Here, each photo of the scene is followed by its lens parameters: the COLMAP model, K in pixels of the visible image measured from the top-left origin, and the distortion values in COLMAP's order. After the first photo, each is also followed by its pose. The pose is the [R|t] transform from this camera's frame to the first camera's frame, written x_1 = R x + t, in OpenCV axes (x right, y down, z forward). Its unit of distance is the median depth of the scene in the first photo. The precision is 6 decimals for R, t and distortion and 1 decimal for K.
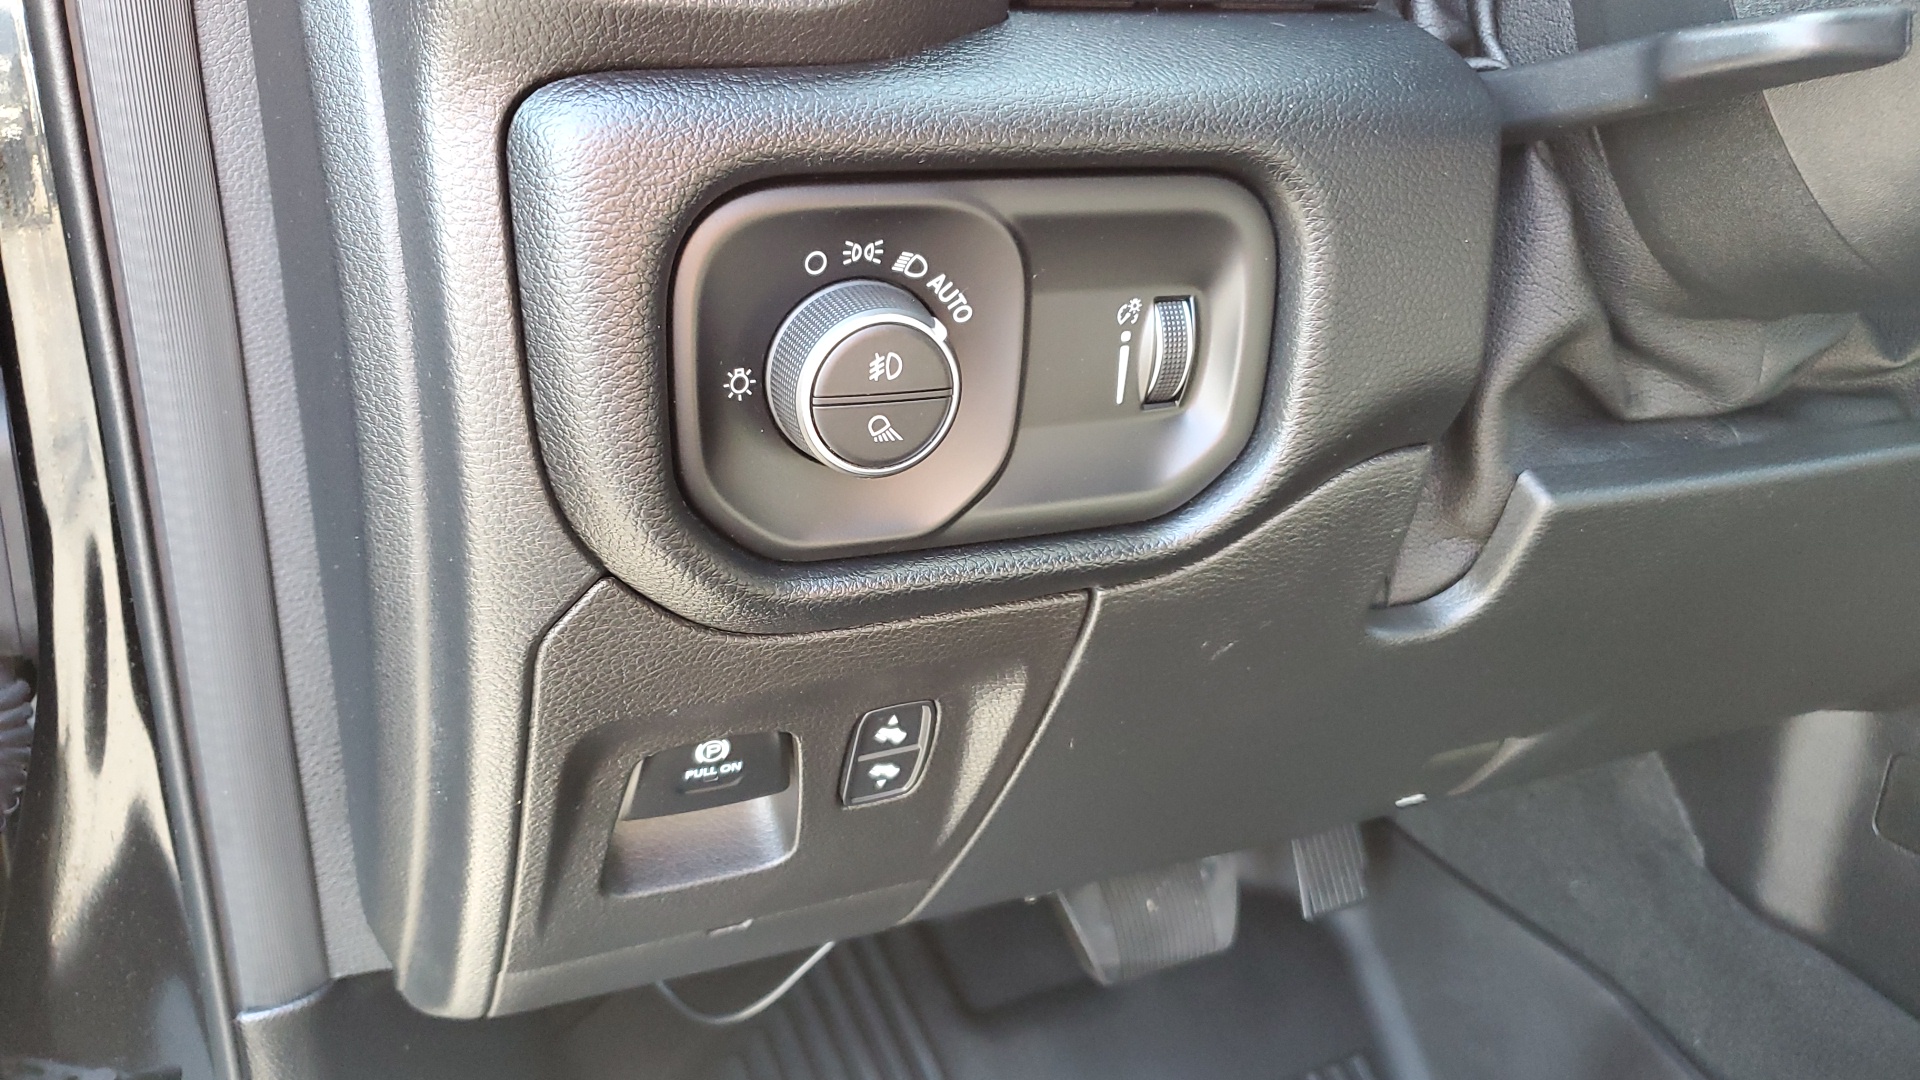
lens RADIAL K [[1514.9, 0, 956.4], [0, 1514.9, 536.8], [0, 0, 1]] dist [0.079309, -0.109380]
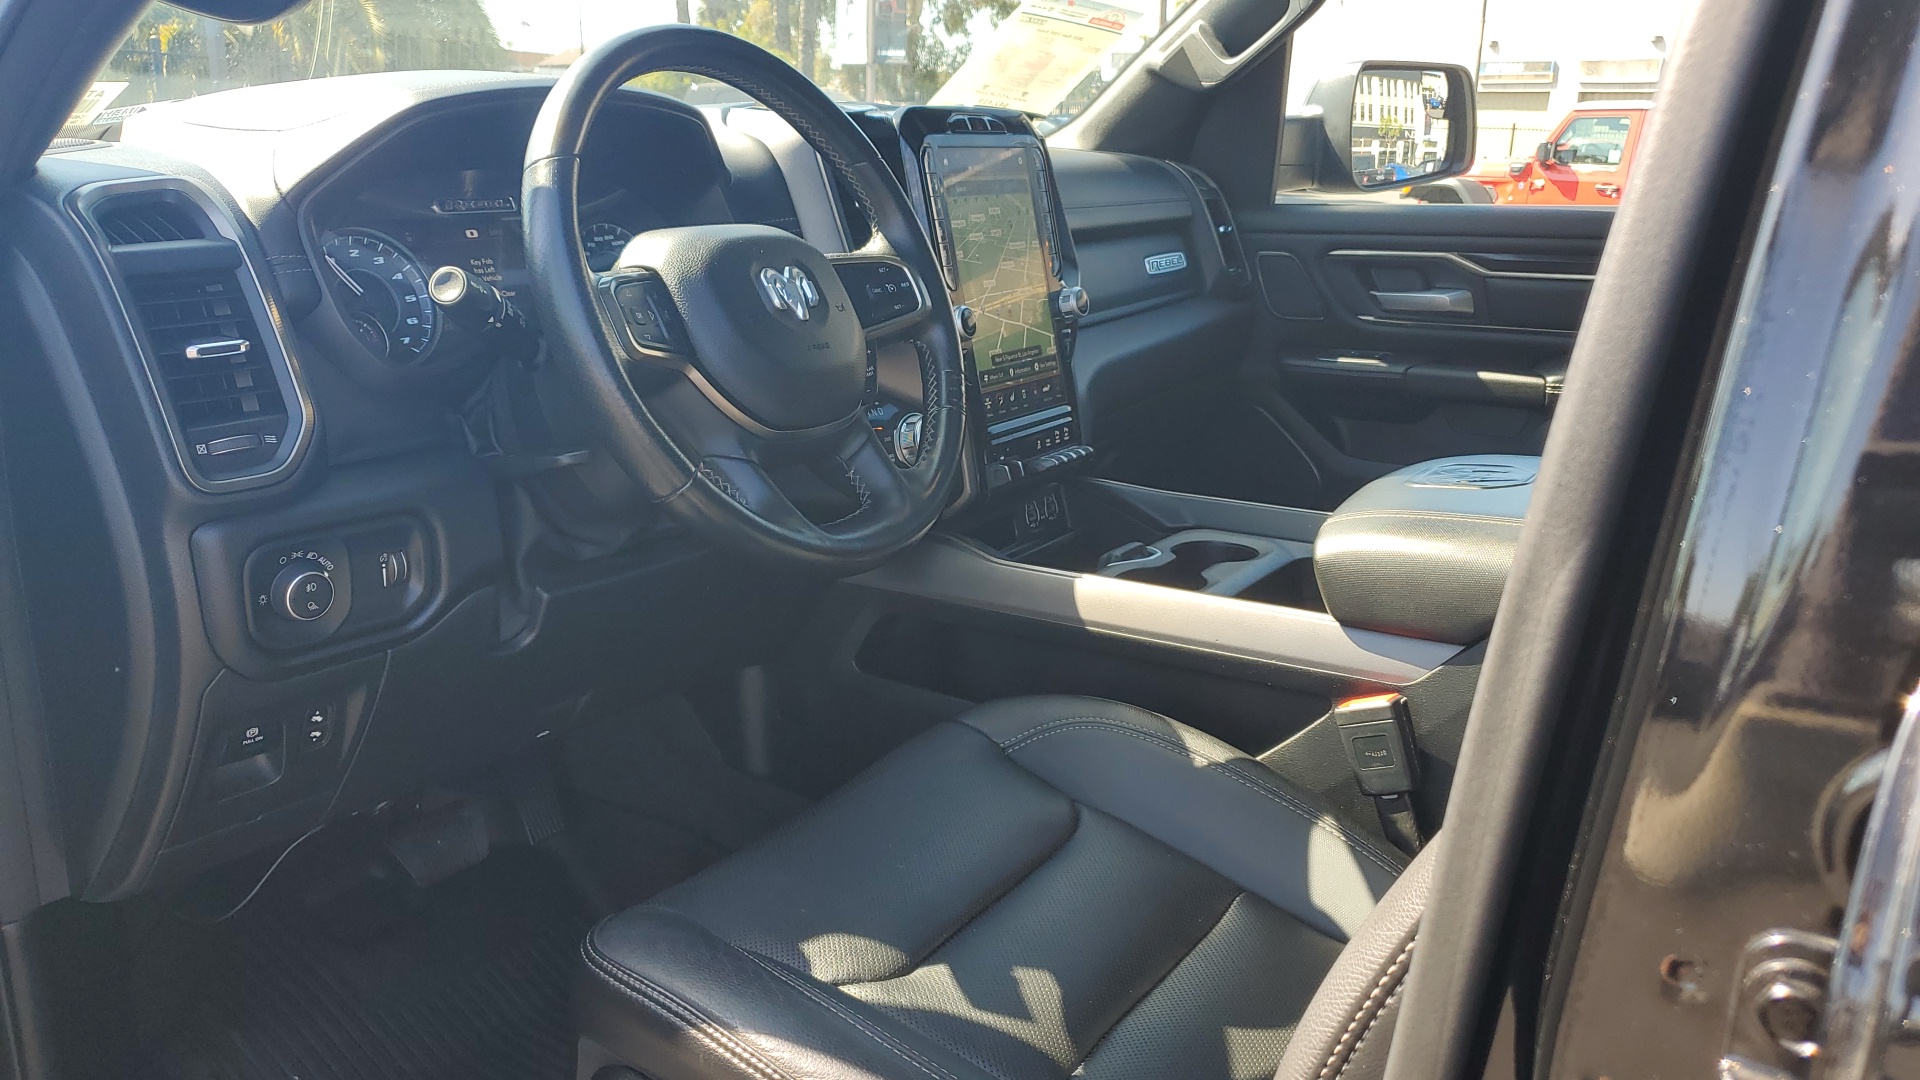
lens RADIAL K [[1514.9, 0, 961.5], [0, 1514.9, 548.1], [0, 0, 1]] dist [0.079309, -0.109380]
pose [[0.872359, -0.151806, 0.464699, -0.272167], [0.190758, 0.980915, -0.037659, 0.157571], [-0.450113, 0.121497, 0.884668, -2.048195]]
